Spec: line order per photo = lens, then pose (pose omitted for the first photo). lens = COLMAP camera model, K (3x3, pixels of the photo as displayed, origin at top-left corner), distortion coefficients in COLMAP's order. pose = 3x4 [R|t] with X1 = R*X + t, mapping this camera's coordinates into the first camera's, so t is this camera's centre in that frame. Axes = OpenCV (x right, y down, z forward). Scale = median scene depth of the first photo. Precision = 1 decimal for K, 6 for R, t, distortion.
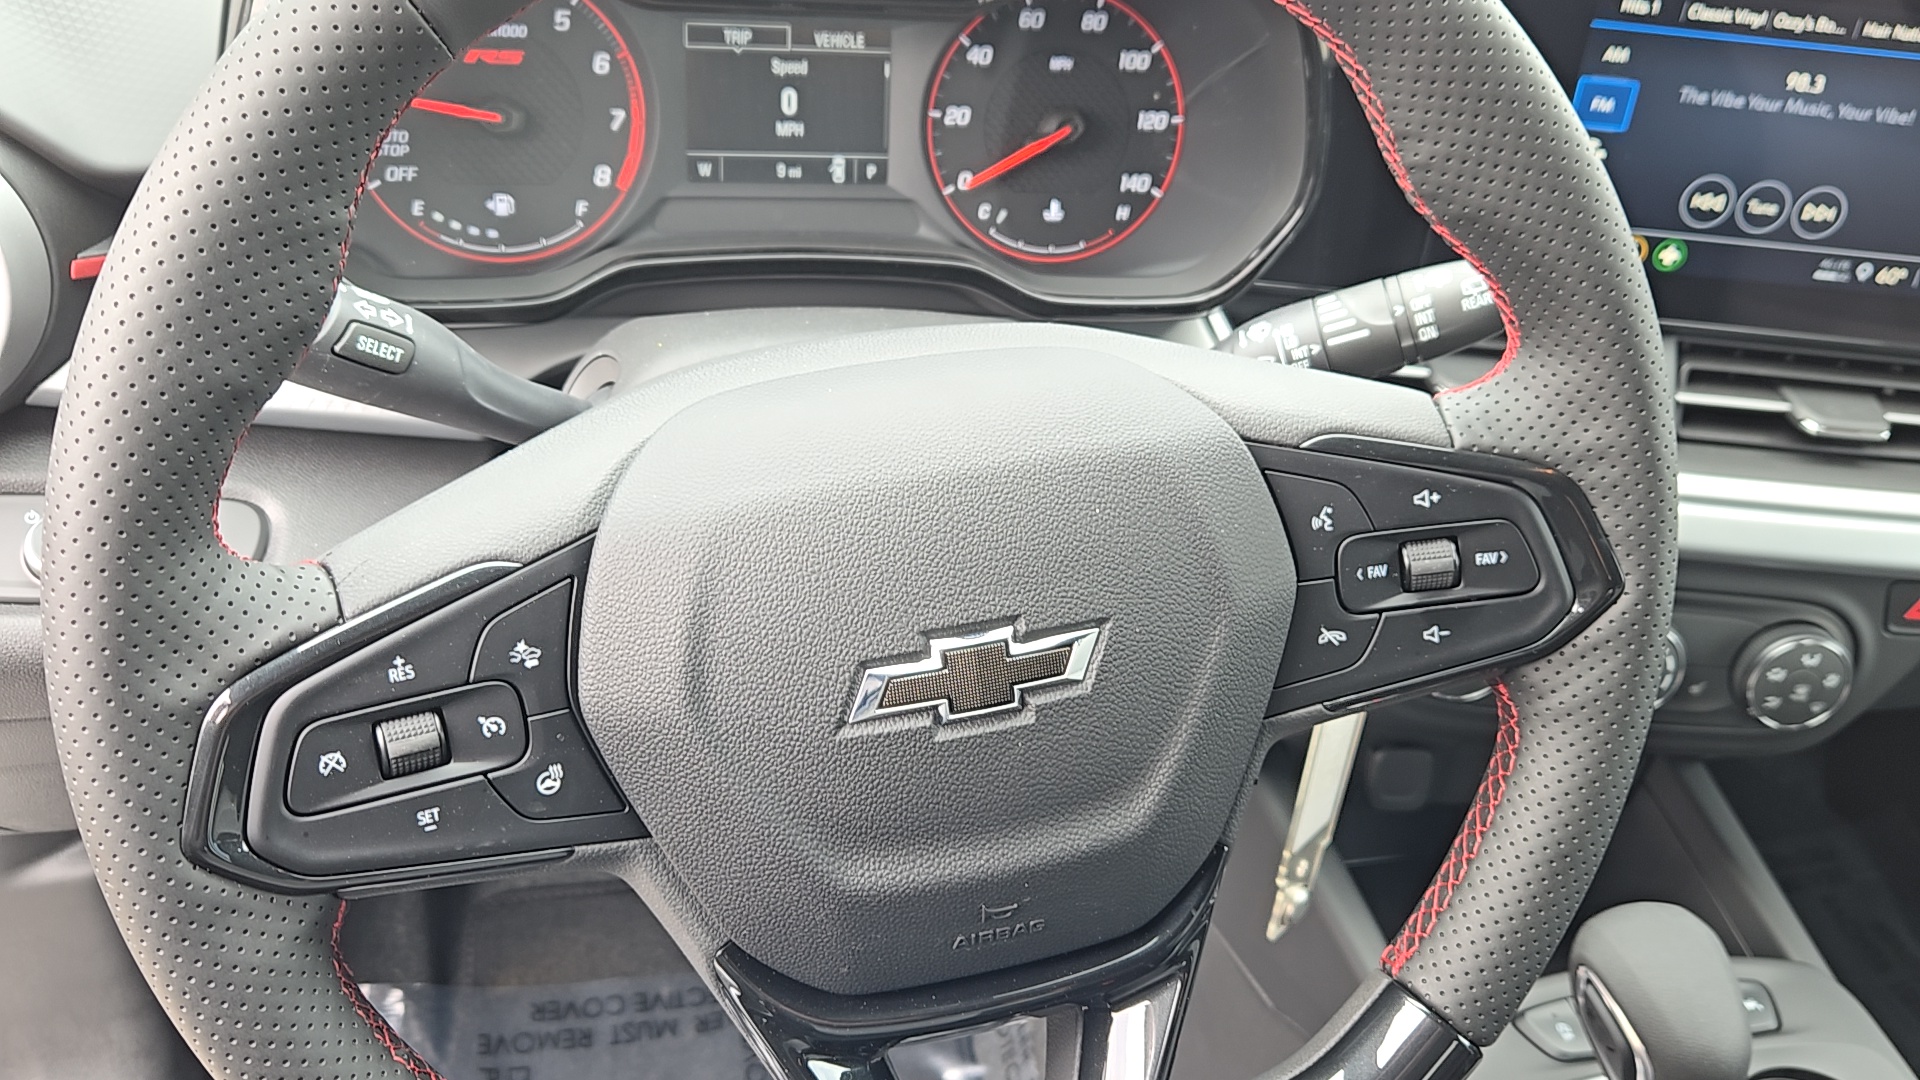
lens RADIAL K [[1597.9, 0, 956.9], [0, 1597.9, 532.5], [0, 0, 1]] dist [-0.008520, 0.014055]
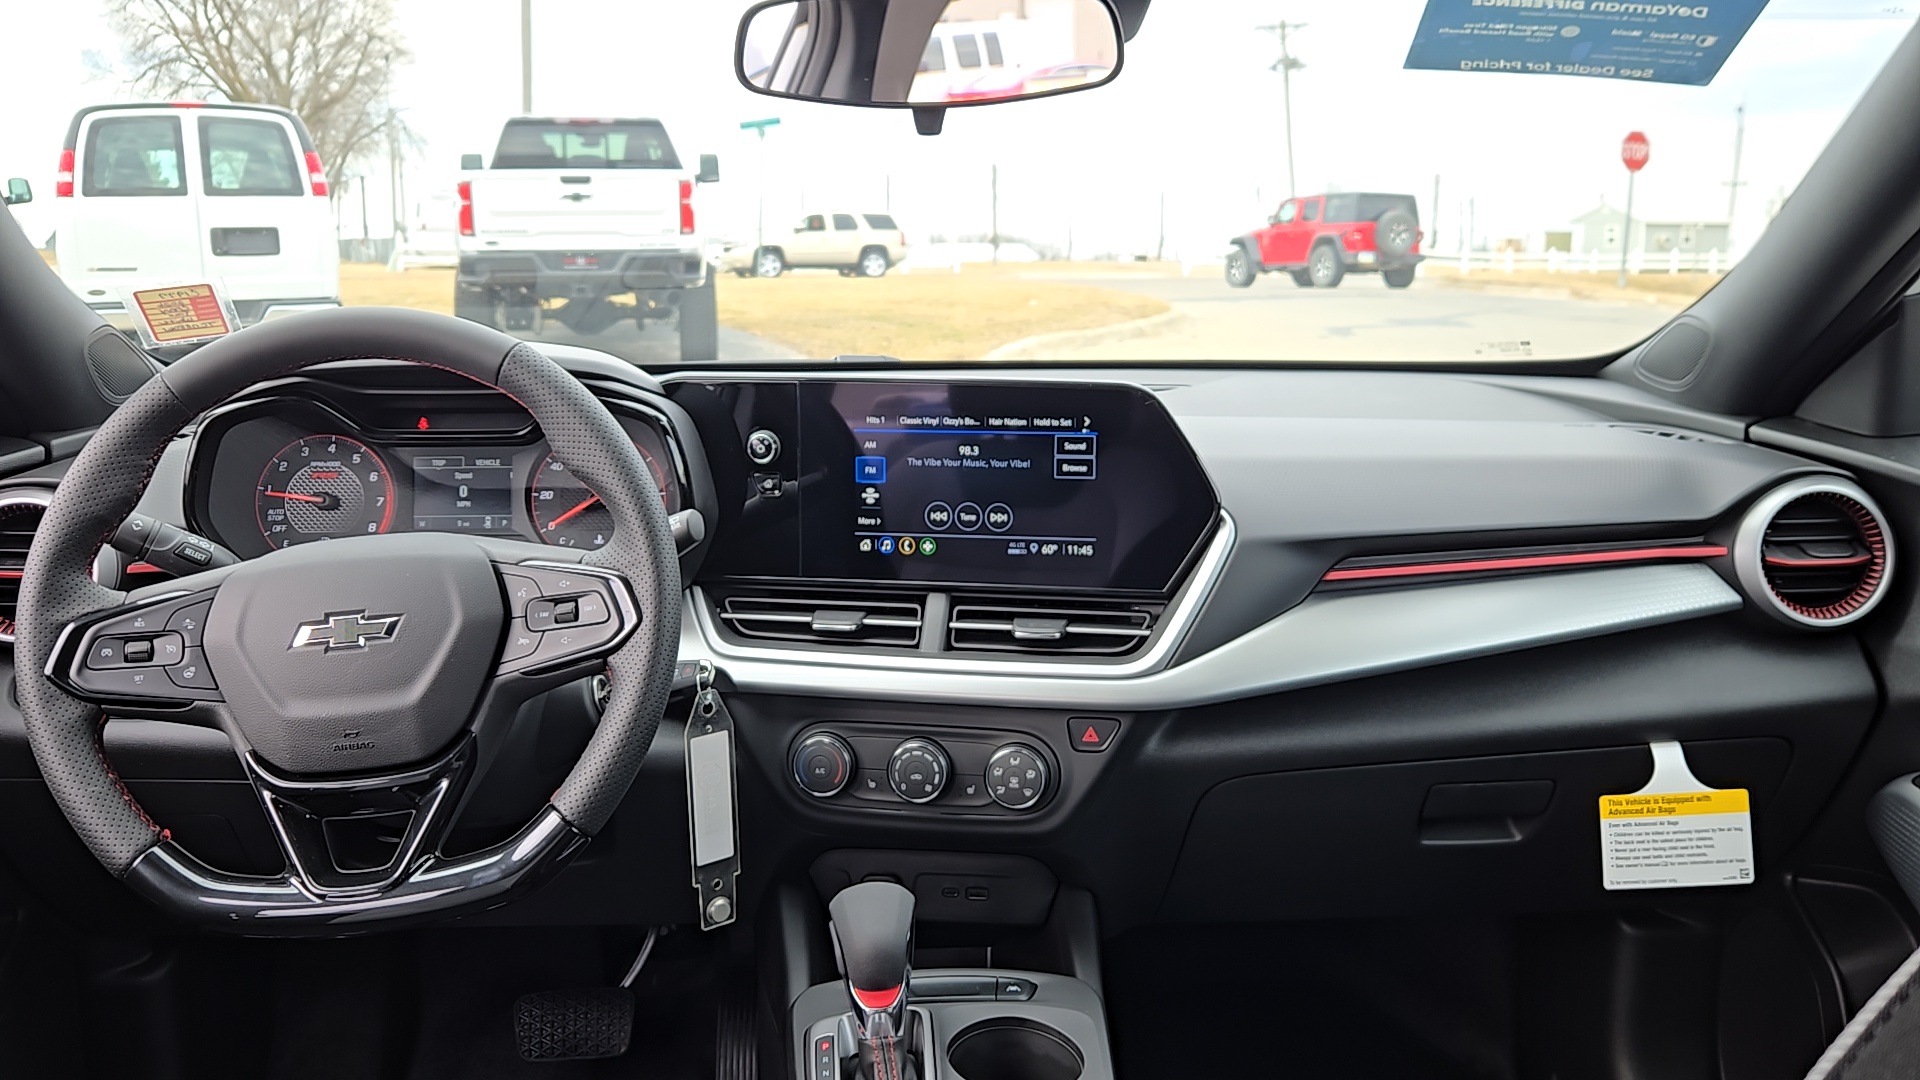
lens RADIAL K [[1596.7, 0, 952.0], [0, 1596.7, 529.3], [0, 0, 1]] dist [-0.010147, 0.000226]
pose [[0.979561, -0.068564, -0.189103, 1.282957], [-0.007757, 0.926538, -0.376122, 0.783675], [0.200999, 0.369901, 0.907068, -1.057742]]
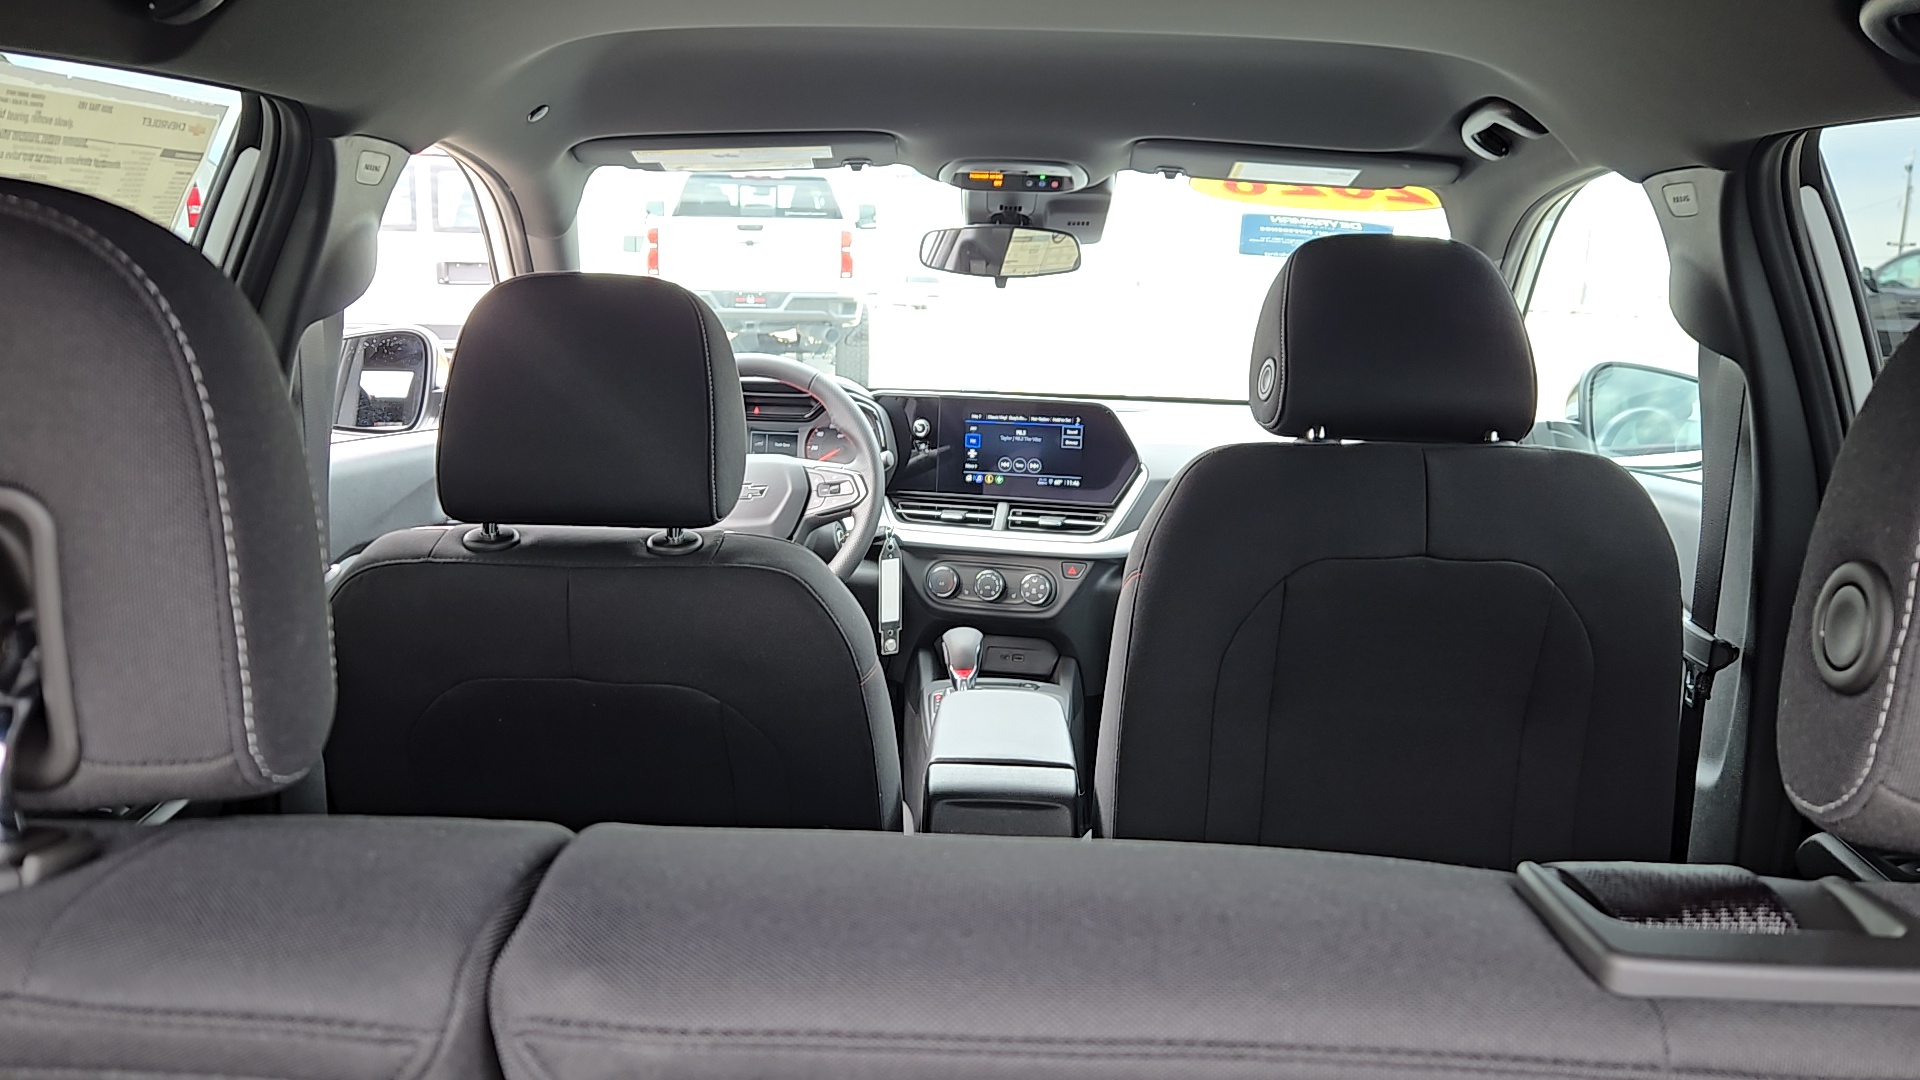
lens RADIAL K [[1597.9, 0, 956.9], [0, 1597.9, 532.5], [0, 0, 1]] dist [-0.008520, 0.014055]
pose [[0.962790, -0.032702, -0.268265, 2.109310], [-0.078770, 0.915593, -0.394315, 2.230322], [0.258517, 0.400774, 0.878948, -3.554415]]
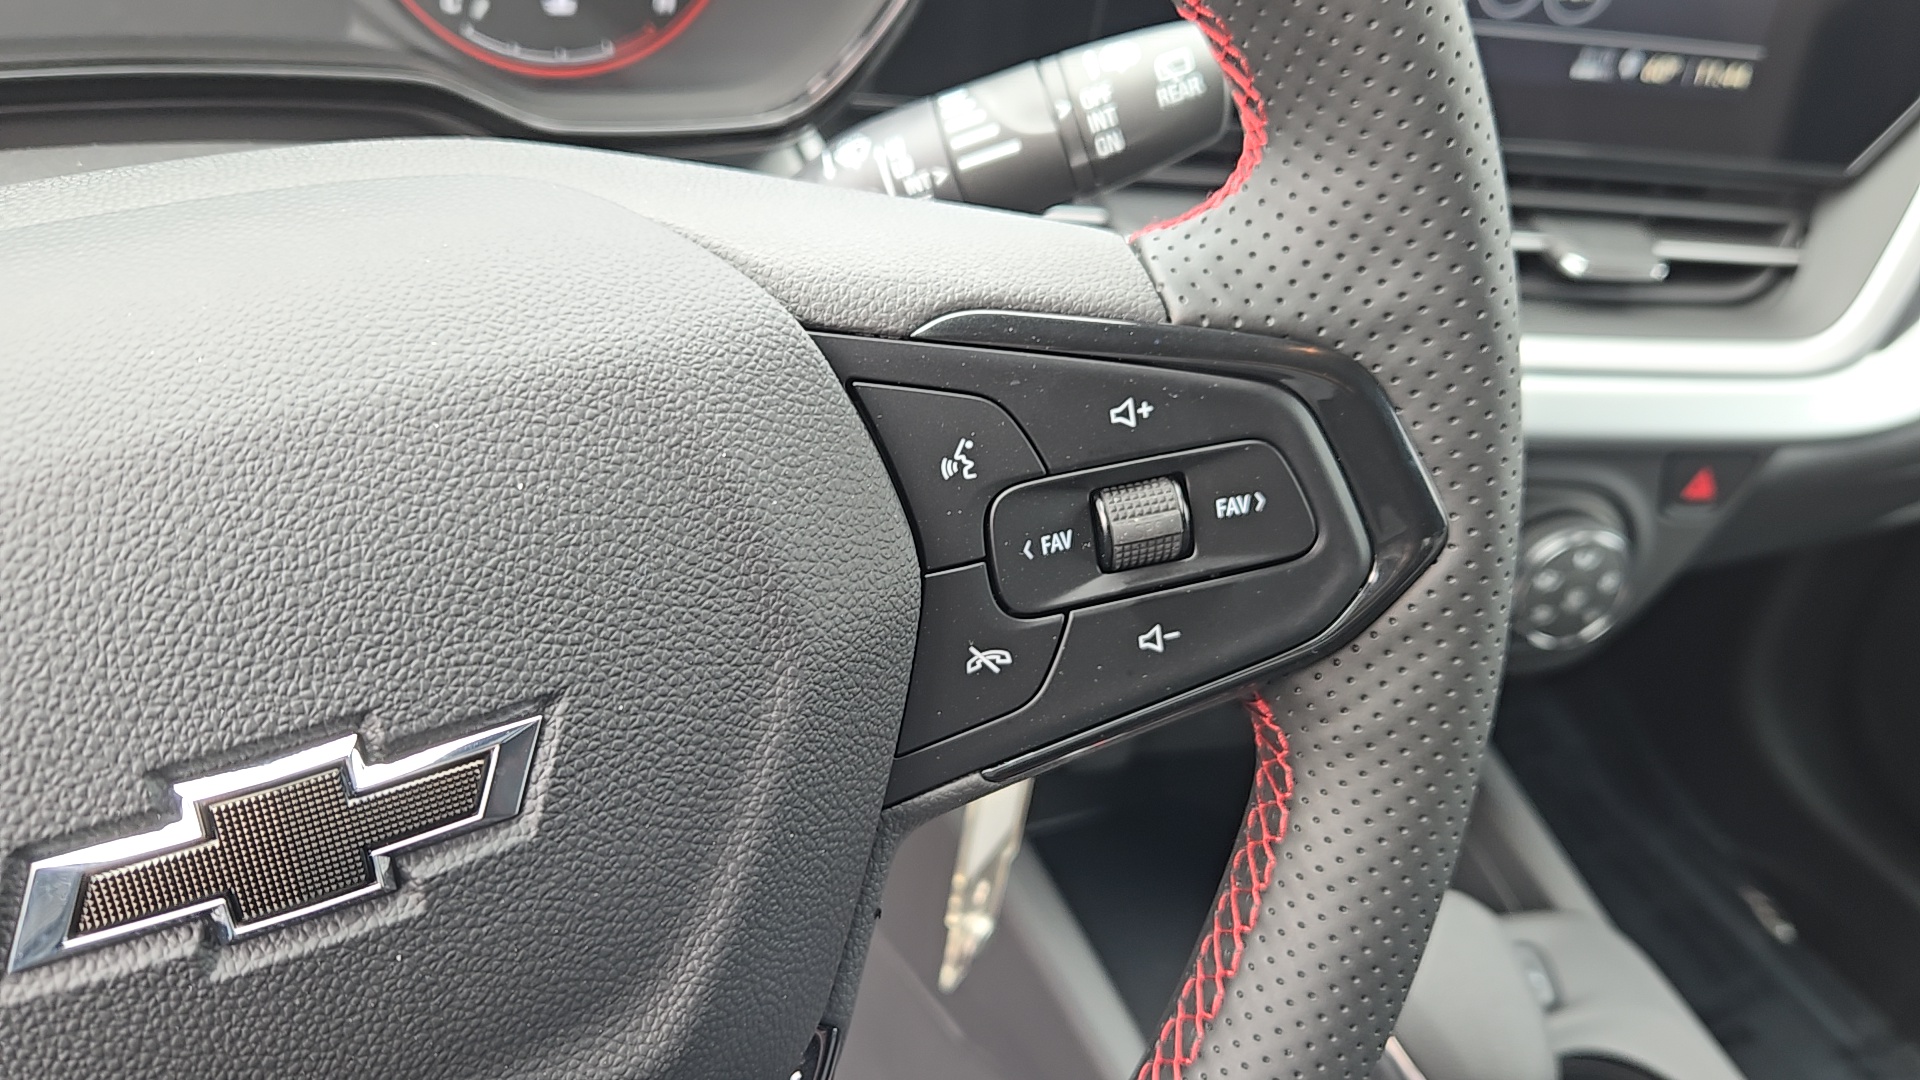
lens RADIAL K [[1597.9, 0, 956.9], [0, 1597.9, 532.5], [0, 0, 1]] dist [-0.008520, 0.014055]
pose [[0.978015, -0.079904, 0.192619, 0.115881], [0.065648, 0.994687, 0.079303, -0.028074], [-0.197932, -0.064915, 0.978064, 0.438410]]
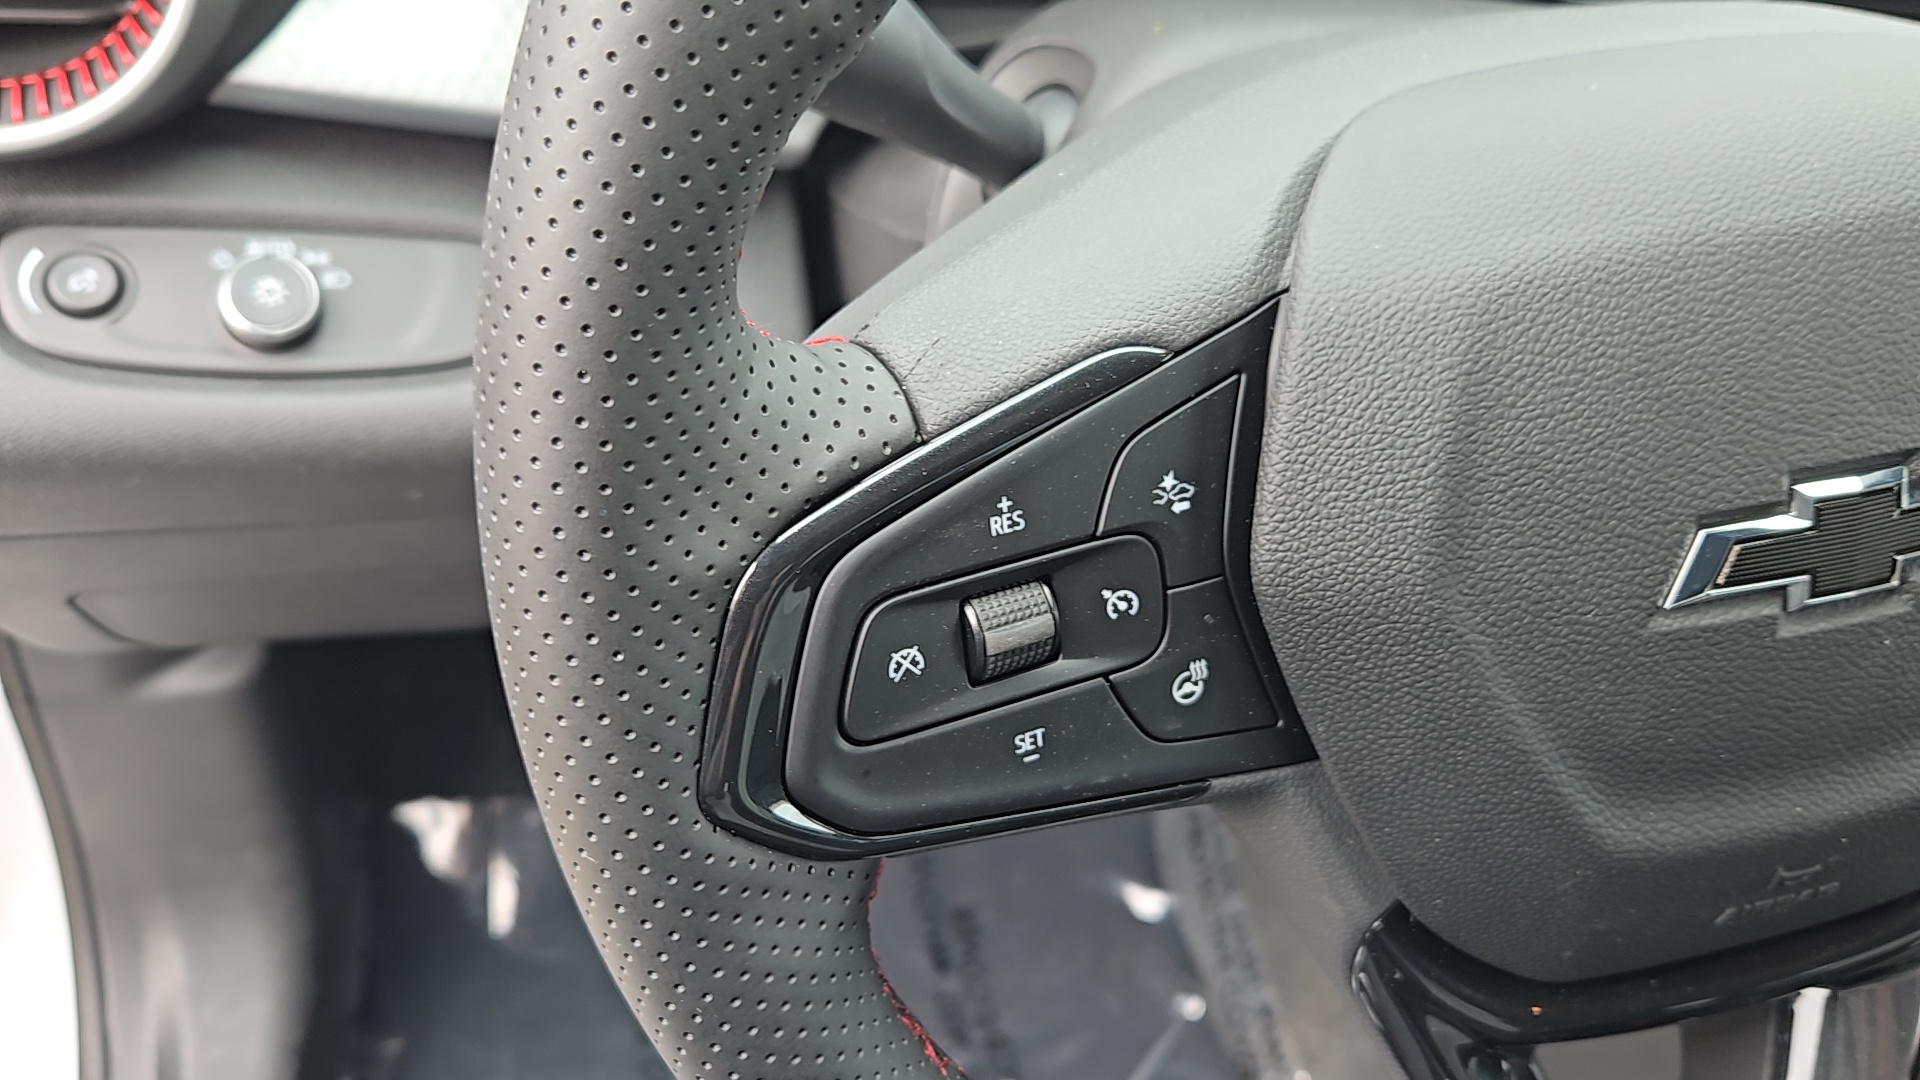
lens RADIAL K [[1597.9, 0, 956.9], [0, 1597.9, 532.5], [0, 0, 1]] dist [-0.008520, 0.014055]
pose [[0.999756, 0.022079, -0.001102, -0.318361], [-0.021696, 0.989527, 0.142705, 0.002345], [0.004241, -0.142646, 0.989765, 0.327092]]
